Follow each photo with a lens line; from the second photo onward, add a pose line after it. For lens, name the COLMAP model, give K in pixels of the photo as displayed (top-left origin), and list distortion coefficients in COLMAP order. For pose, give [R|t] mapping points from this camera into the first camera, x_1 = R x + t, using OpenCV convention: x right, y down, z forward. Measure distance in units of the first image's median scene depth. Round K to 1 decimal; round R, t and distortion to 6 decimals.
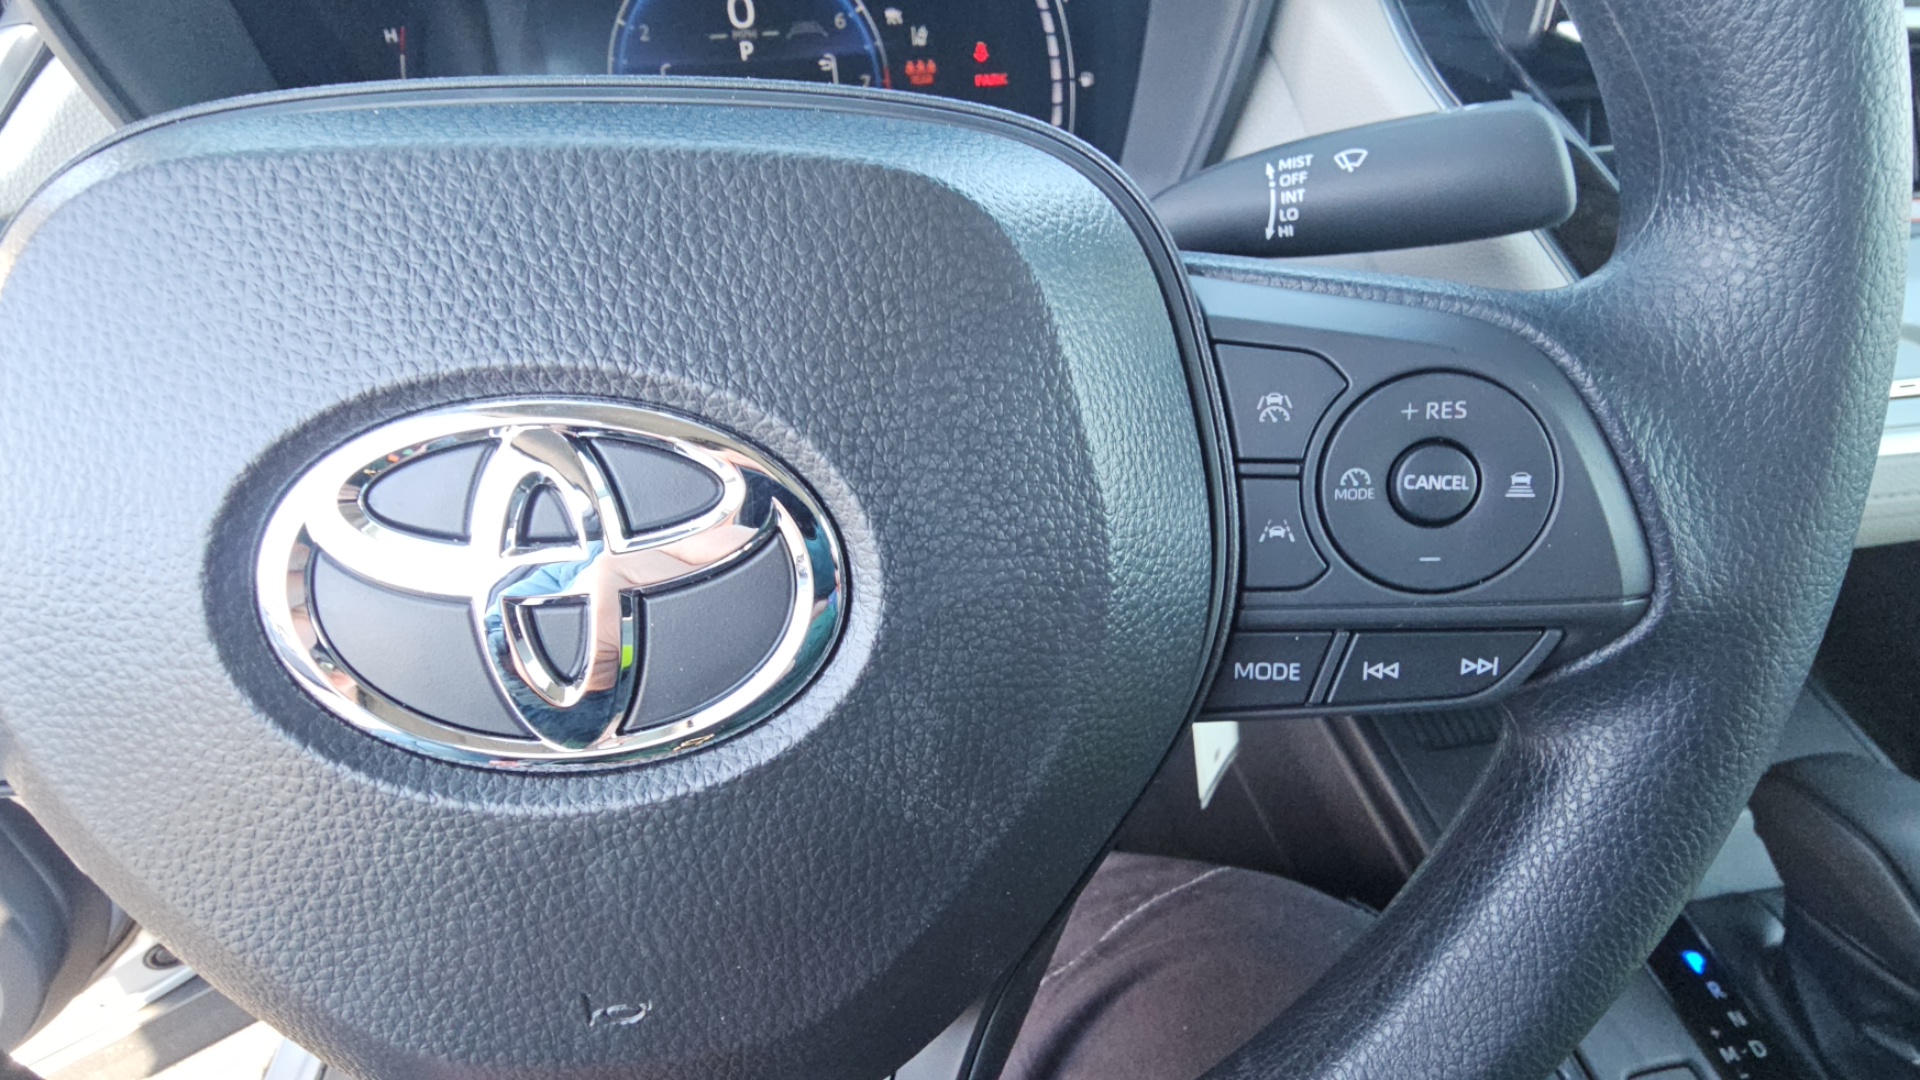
lens RADIAL K [[854.0, 0, 980.3], [0, 854.0, 540.6], [0, 0, 1]] dist [0.008638, -0.007237]
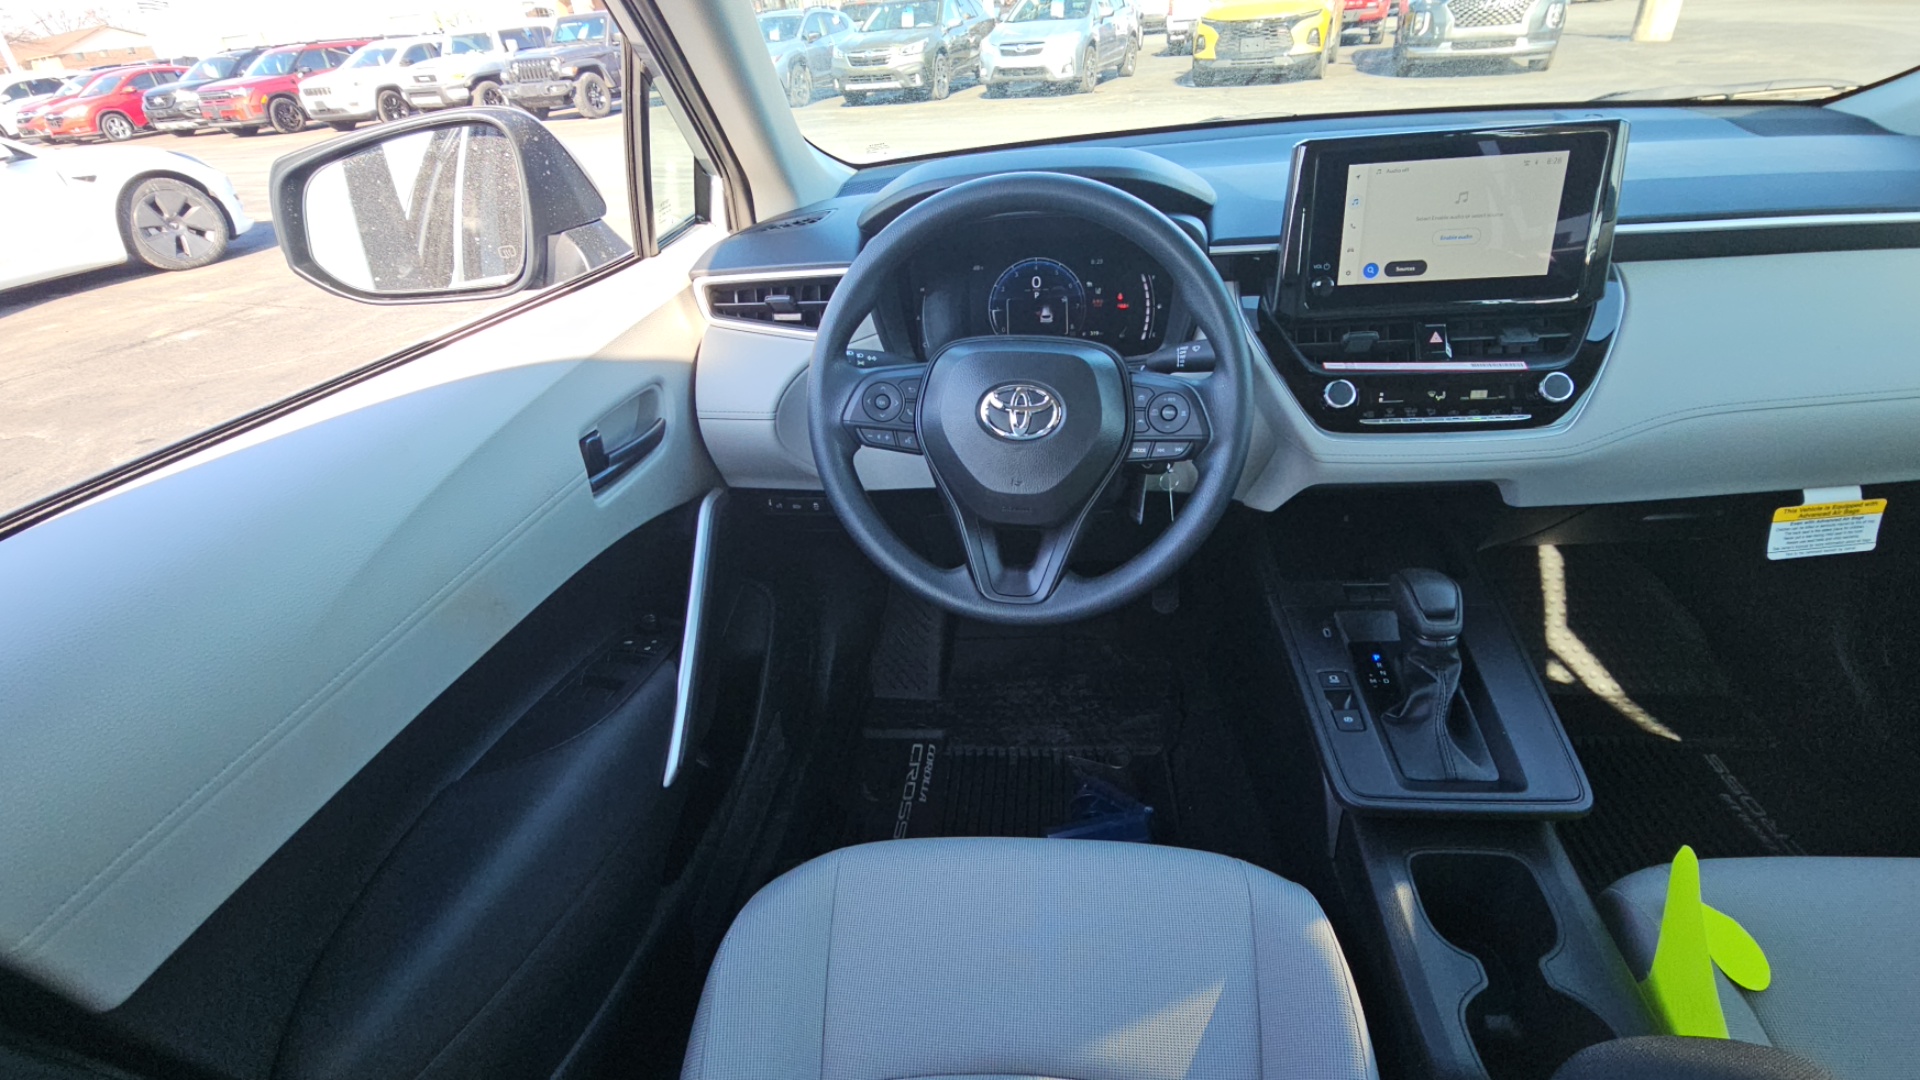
lens RADIAL K [[854.0, 0, 985.0], [0, 854.0, 547.7], [0, 0, 1]] dist [0.008638, -0.007237]
pose [[0.972509, 0.088082, -0.215564, 0.401476], [-0.110695, 0.989288, -0.095160, 0.894730], [0.204873, 0.116406, 0.971842, -2.768081]]
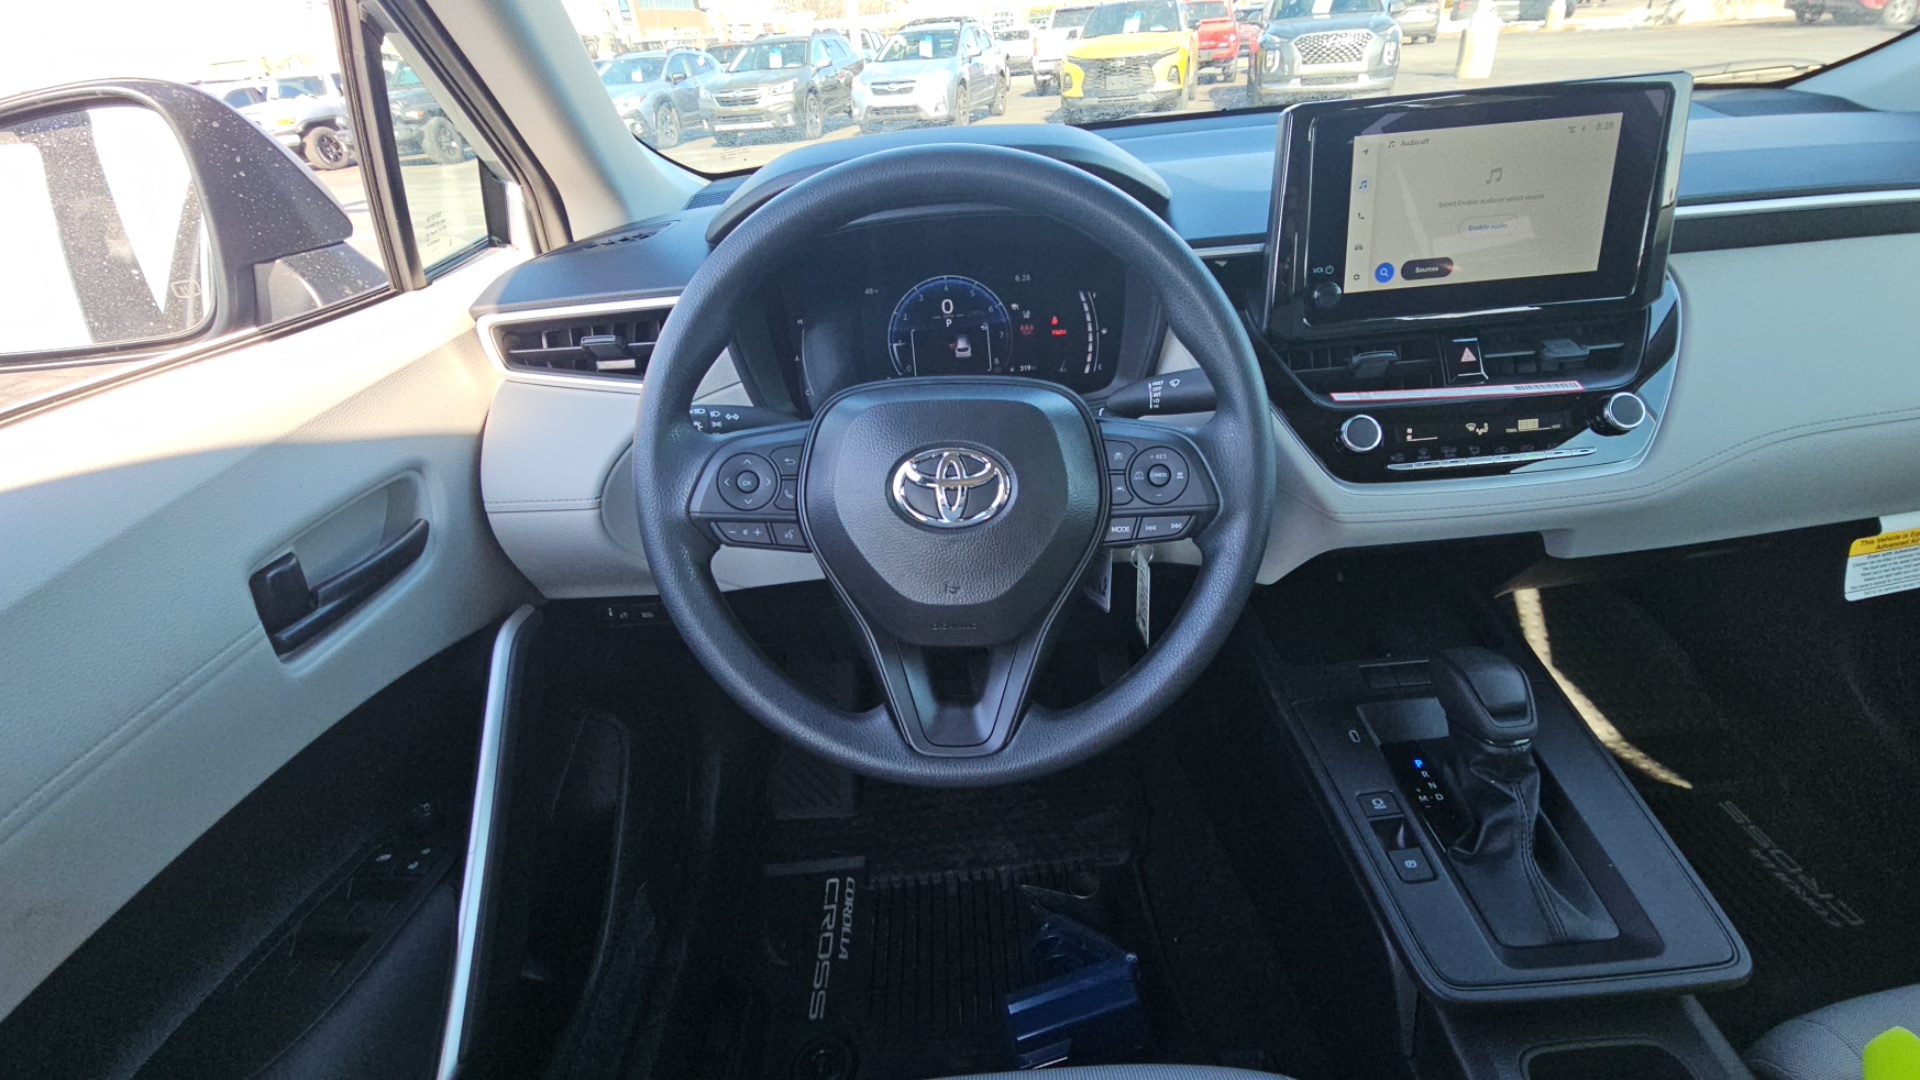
lens RADIAL K [[854.0, 0, 984.3], [0, 854.0, 546.5], [0, 0, 1]] dist [0.008638, -0.007237]
pose [[0.994157, 0.013195, -0.107135, 0.104396], [-0.028444, 0.989446, -0.142083, 0.515631], [0.104130, 0.144300, 0.984040, -1.778019]]
